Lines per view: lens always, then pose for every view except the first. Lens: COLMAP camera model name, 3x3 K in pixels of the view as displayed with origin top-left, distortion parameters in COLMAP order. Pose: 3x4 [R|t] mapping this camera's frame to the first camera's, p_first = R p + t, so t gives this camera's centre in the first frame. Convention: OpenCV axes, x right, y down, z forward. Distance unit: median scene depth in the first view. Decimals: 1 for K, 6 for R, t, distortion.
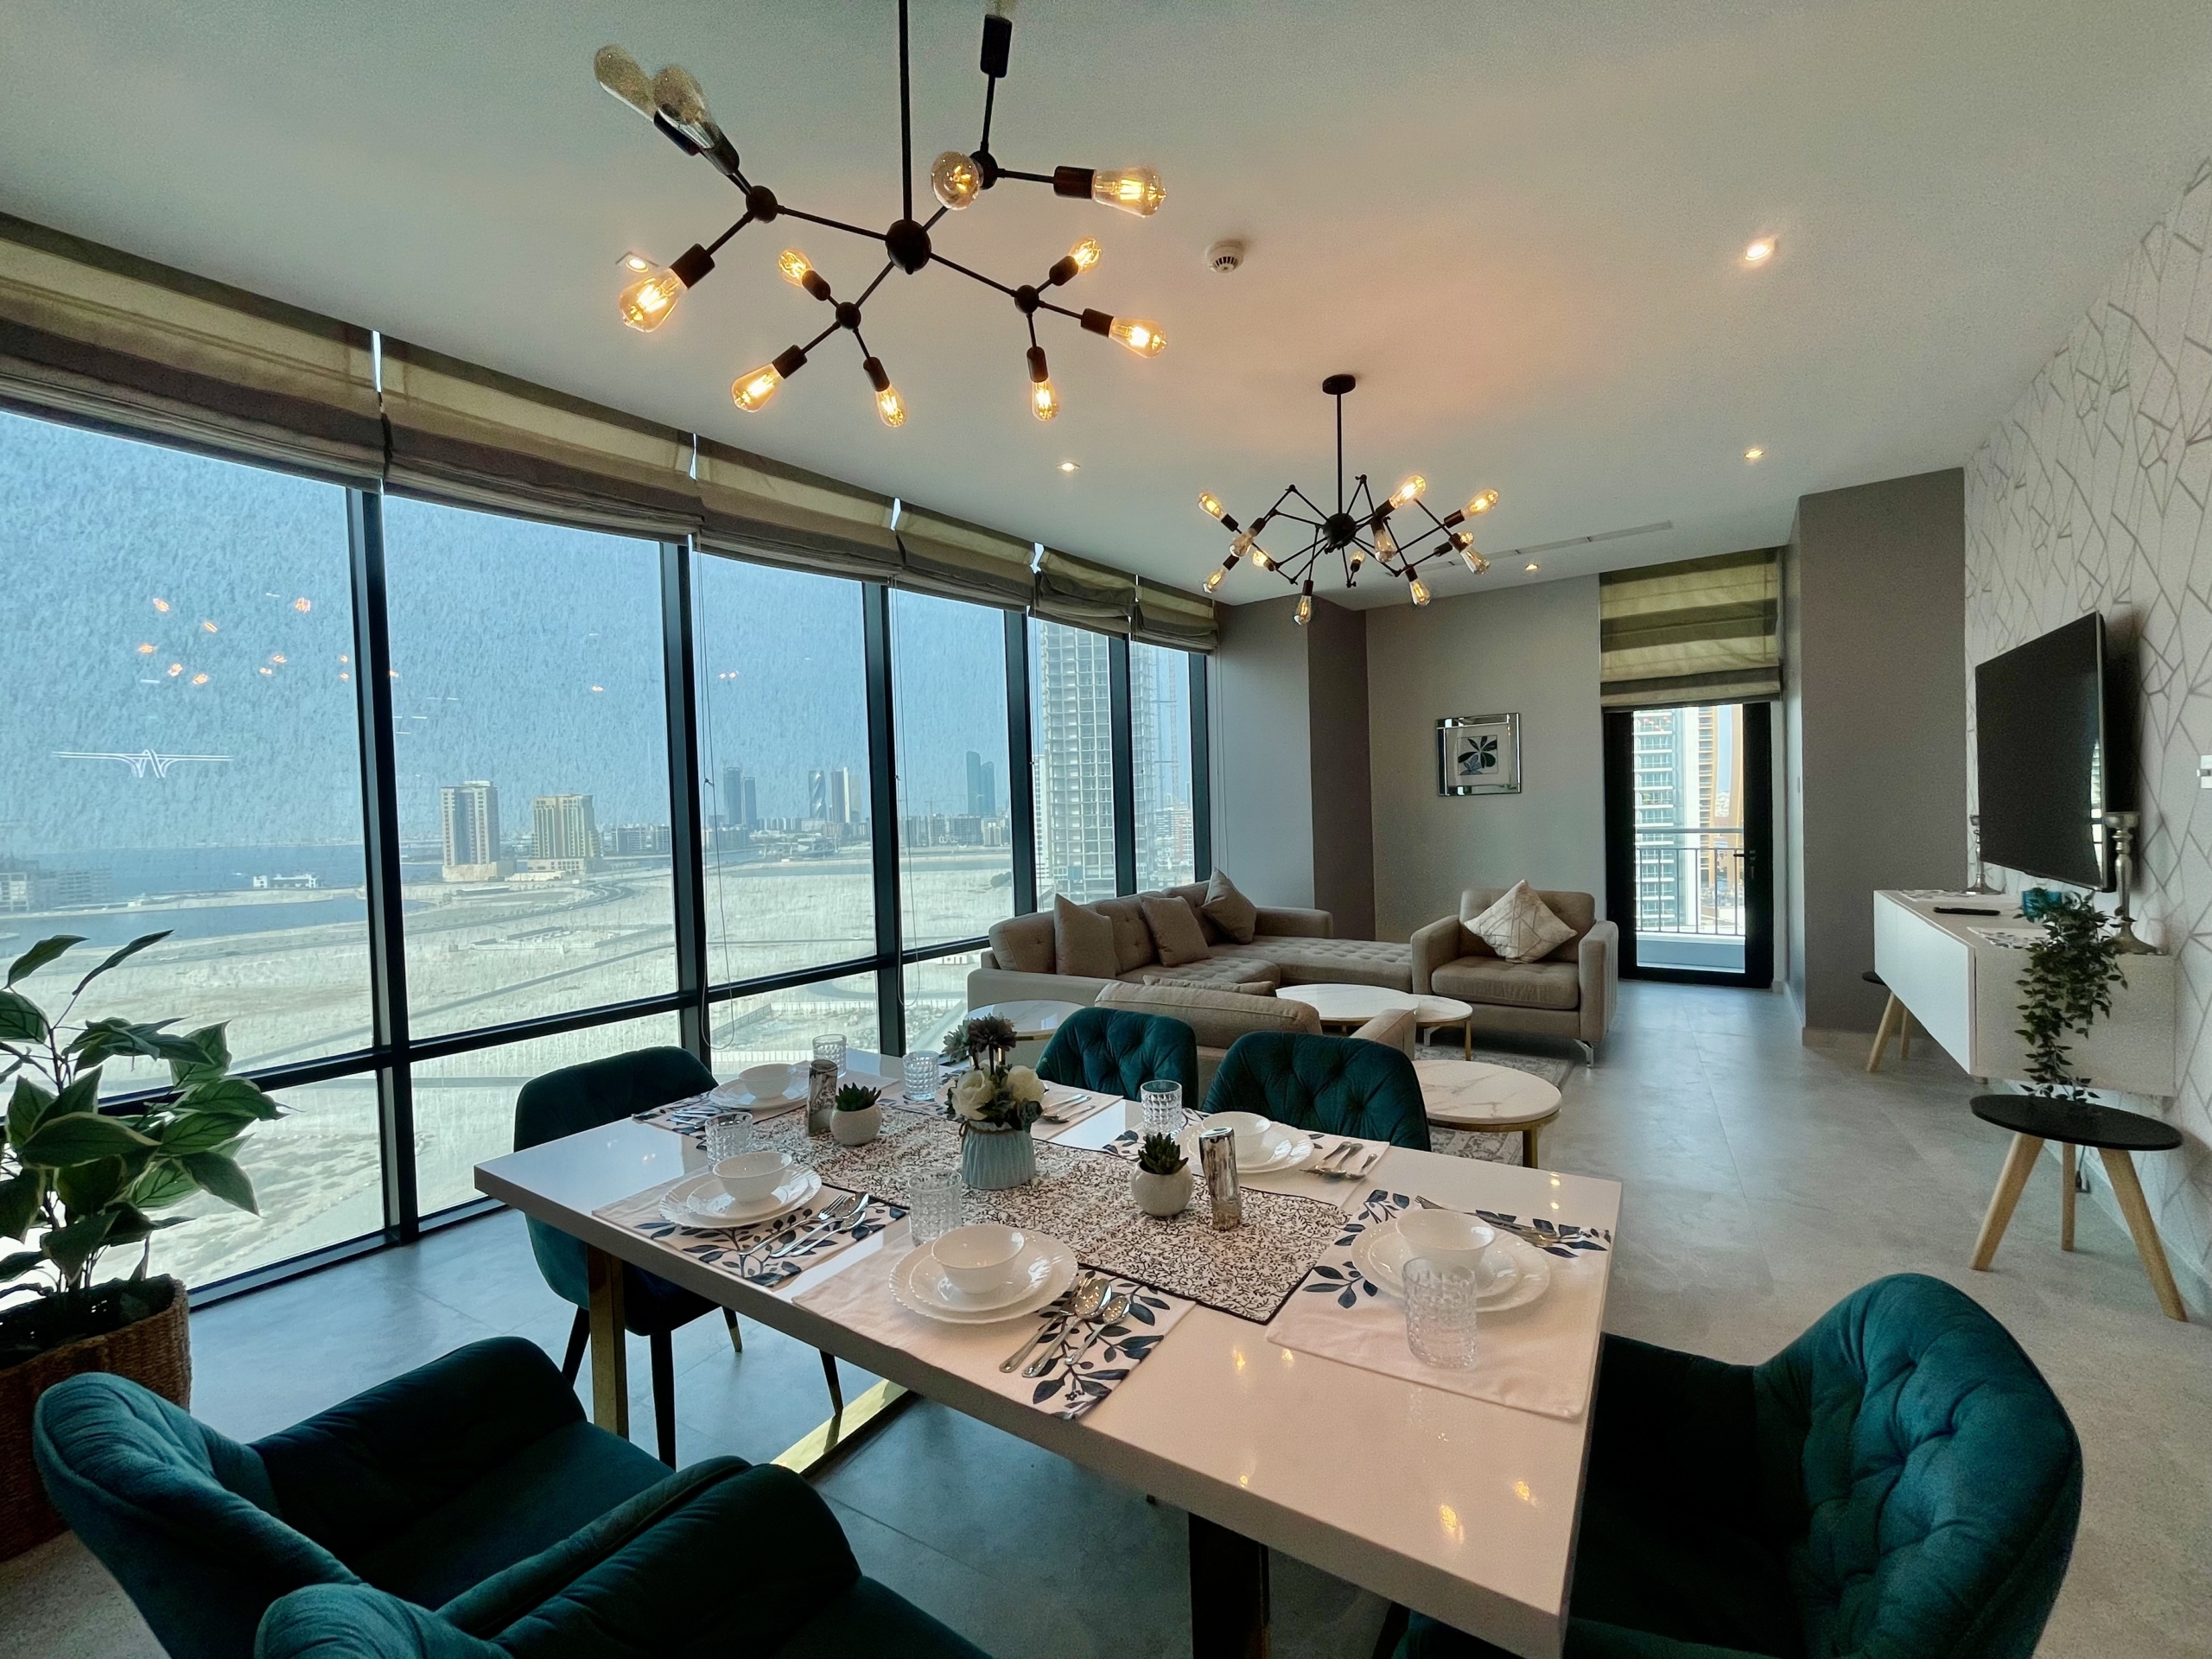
lens RADIAL K [[896.9, 0, 1099.1], [0, 896.9, 829.1], [0, 0, 1]] dist [-0.004384, 0.000584]
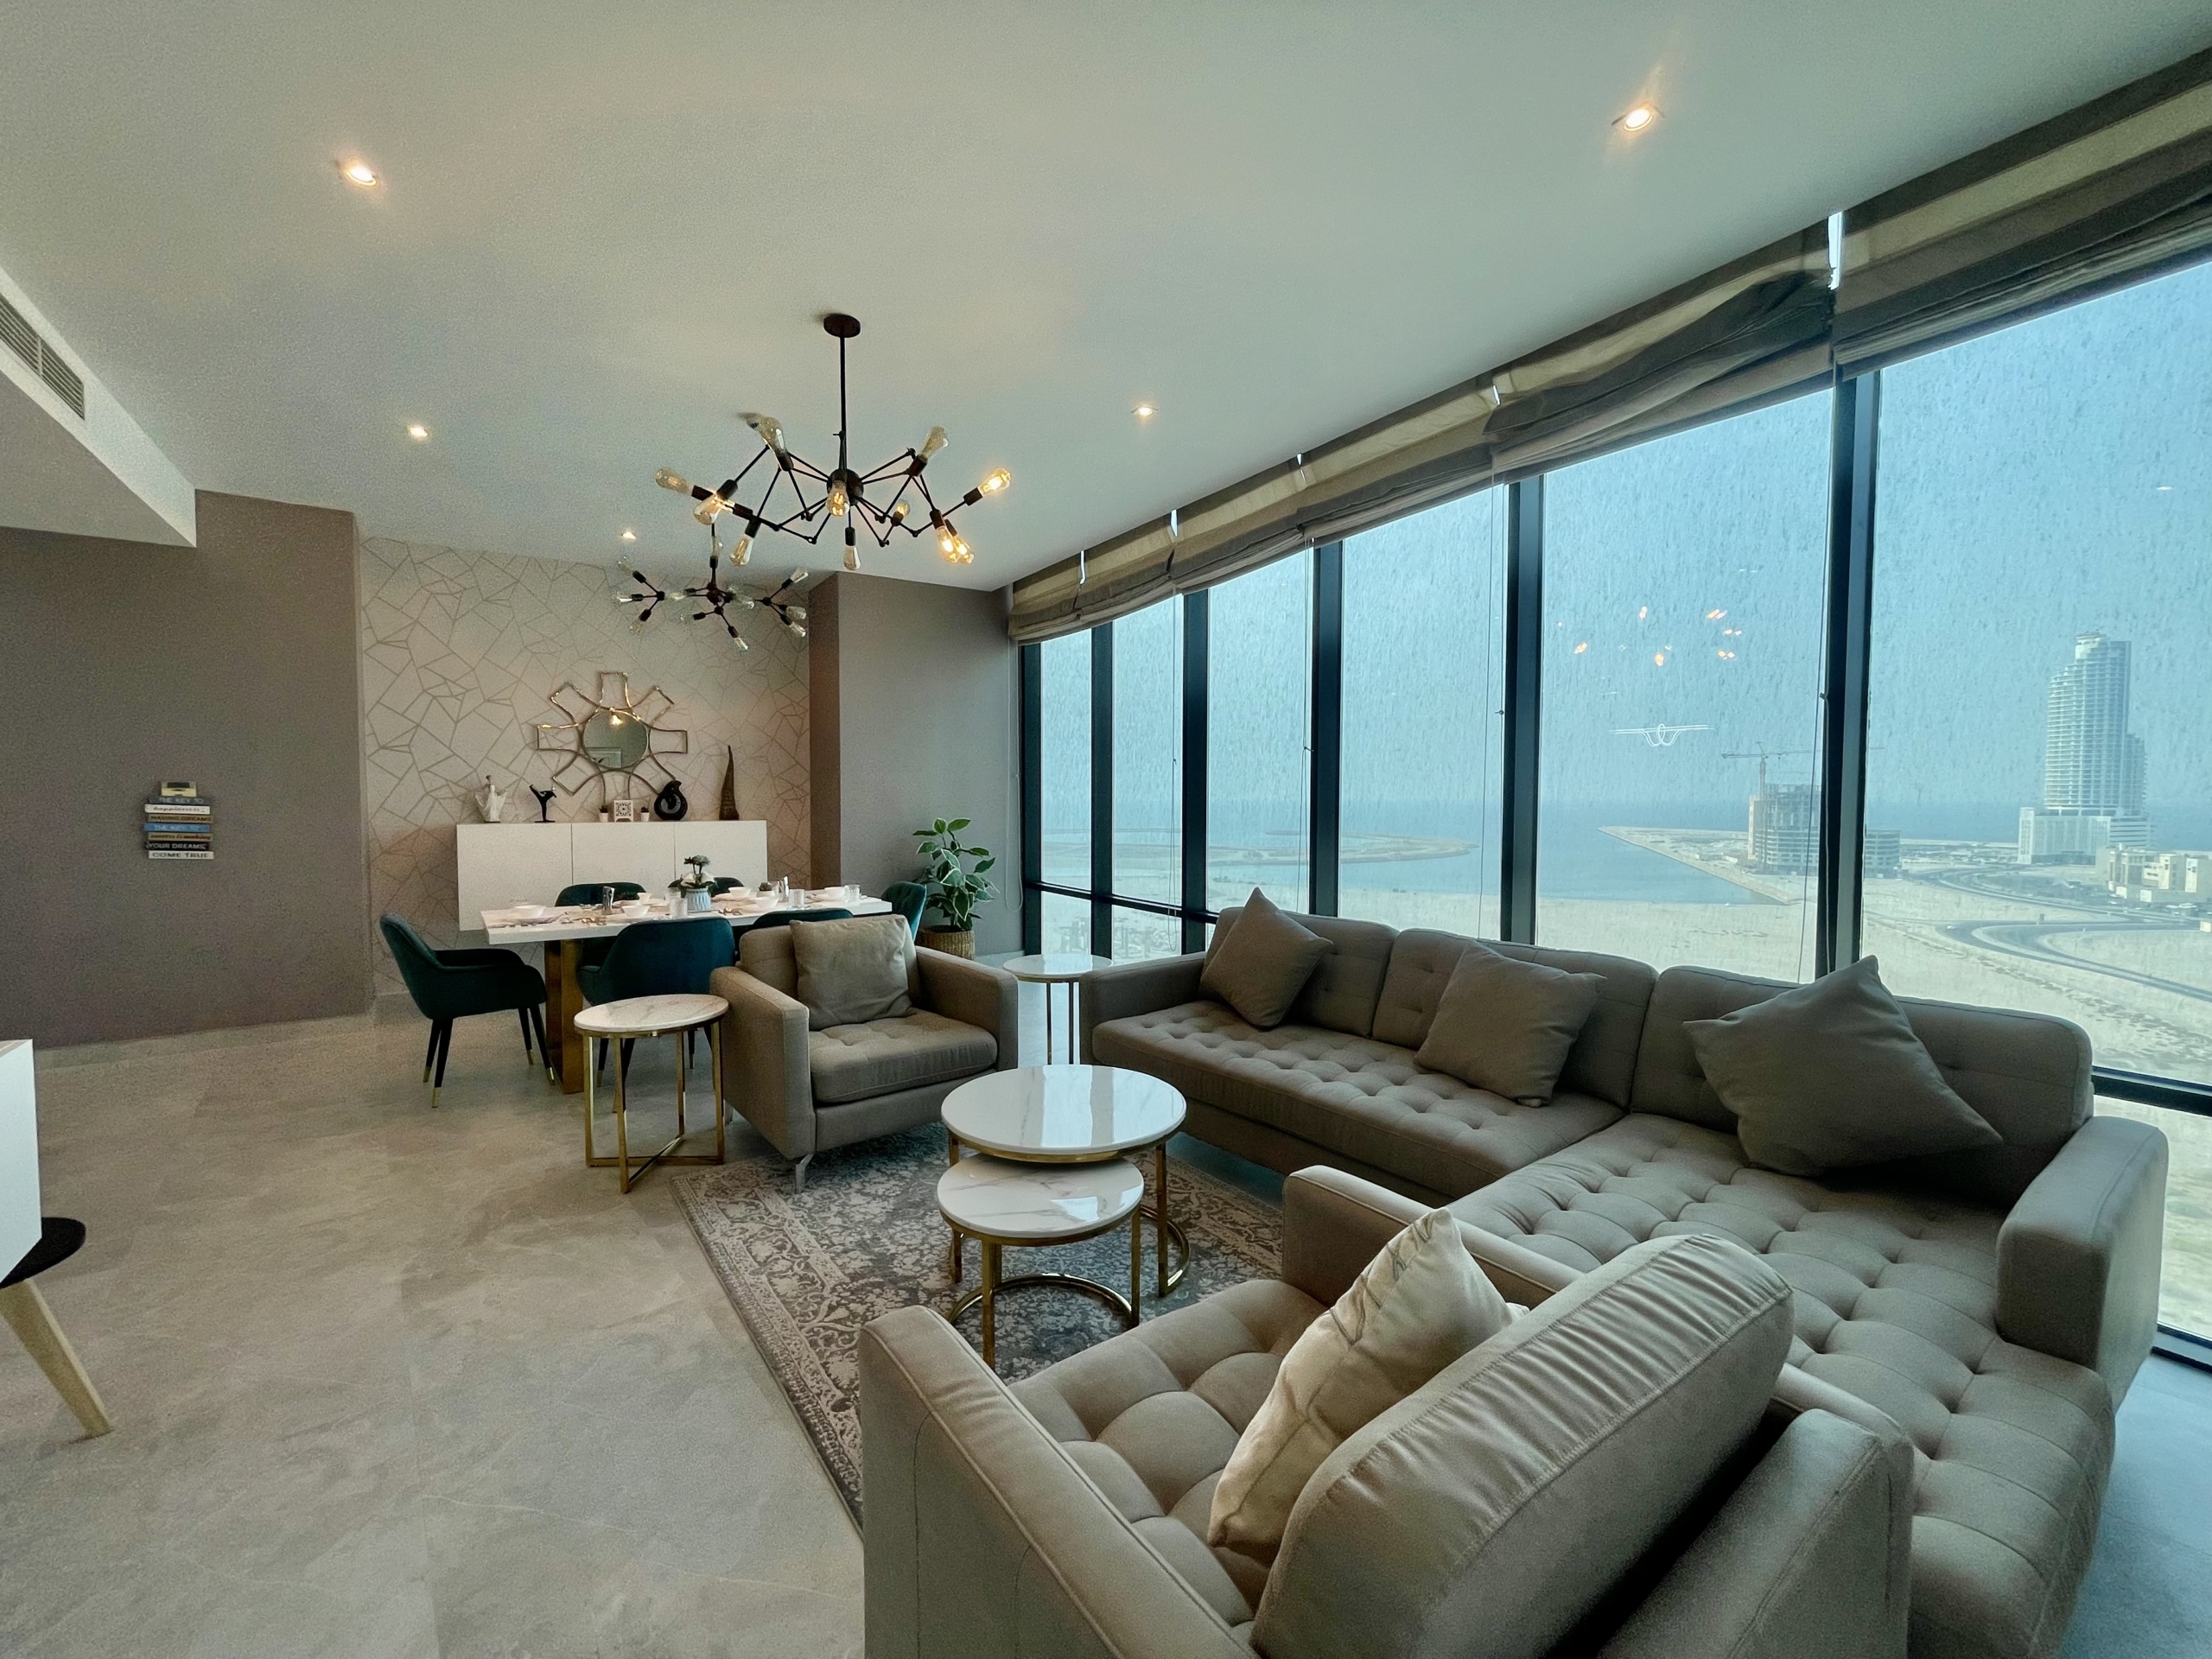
lens RADIAL K [[896.9, 0, 1098.6], [0, 896.9, 827.5], [0, 0, 1]] dist [-0.004384, 0.000584]
pose [[-0.340860, 0.066359, -0.937769, 0.887599], [-0.013377, 0.997062, 0.075417, -0.050083], [0.940019, 0.038251, -0.338971, 1.306779]]
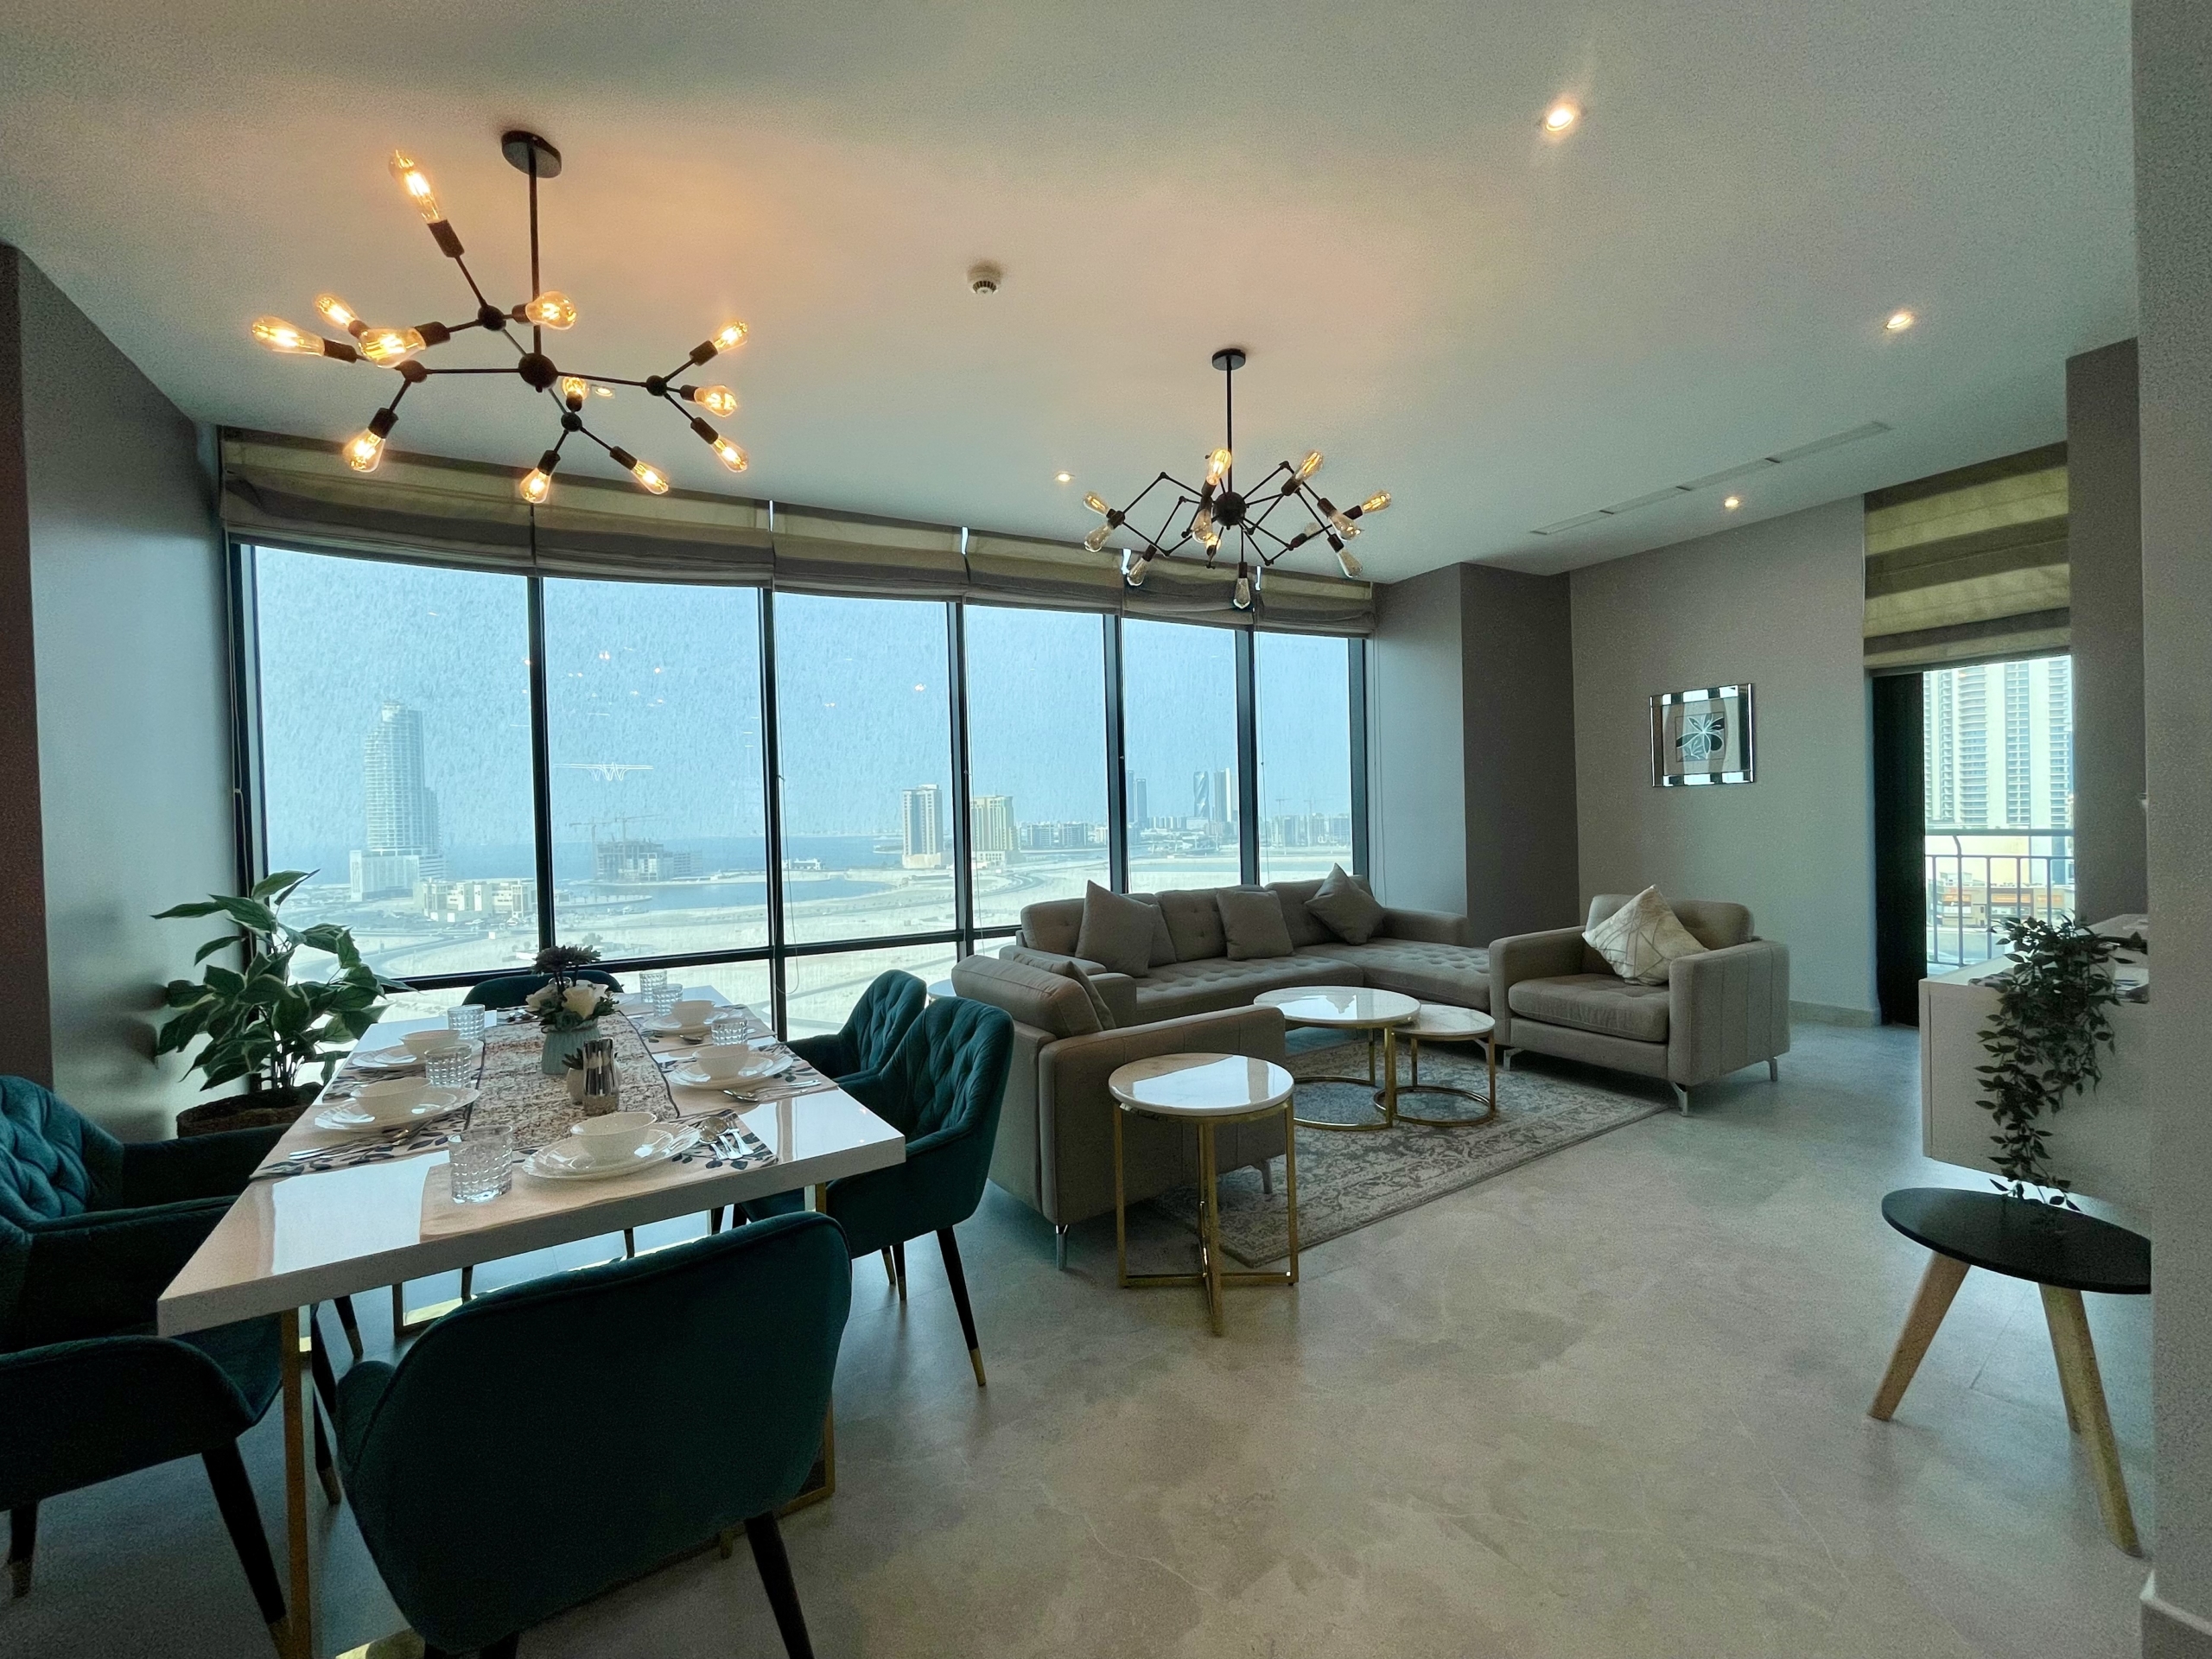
lens RADIAL K [[896.9, 0, 1100.4], [0, 896.9, 831.5], [0, 0, 1]] dist [-0.004384, 0.000584]
pose [[0.913503, 0.011830, -0.406660, 0.451367], [-0.010532, 0.999930, 0.005430, 0.010054], [0.406696, -0.000678, 0.913563, 0.046168]]
